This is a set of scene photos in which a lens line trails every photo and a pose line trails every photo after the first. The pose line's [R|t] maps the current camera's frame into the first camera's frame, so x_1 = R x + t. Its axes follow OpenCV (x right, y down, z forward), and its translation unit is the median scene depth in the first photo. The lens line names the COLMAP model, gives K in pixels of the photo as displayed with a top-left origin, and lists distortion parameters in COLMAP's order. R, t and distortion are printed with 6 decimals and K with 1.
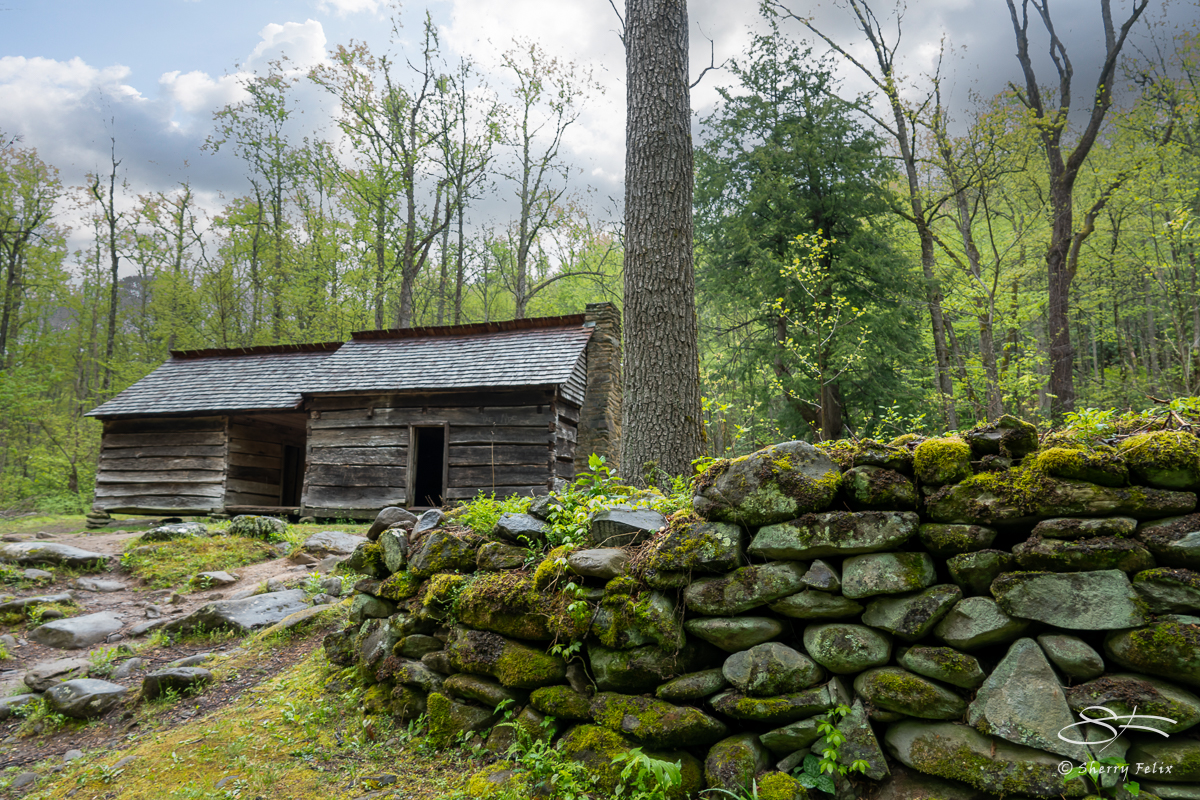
lens RADIAL K [[835.7, 0, 600.5], [0, 835.7, 399.9], [0, 0, 1]] dist [0.008315, 0.002561]
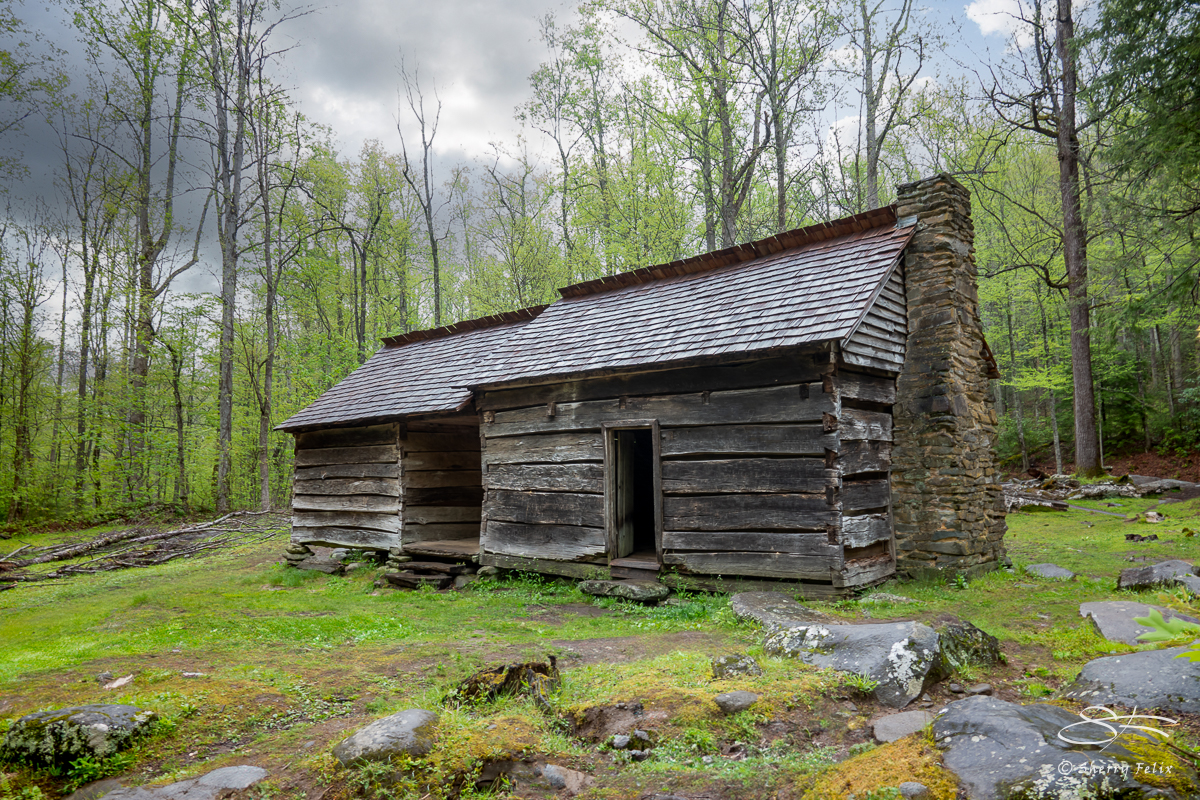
lens RADIAL K [[835.7, 0, 601.3], [0, 835.7, 397.7], [0, 0, 1]] dist [0.008315, 0.002561]
pose [[0.895481, -0.065301, -0.440283, 0.043831], [0.092080, 0.994960, 0.039709, -0.016269], [0.435471, -0.076100, 0.896981, 0.427663]]
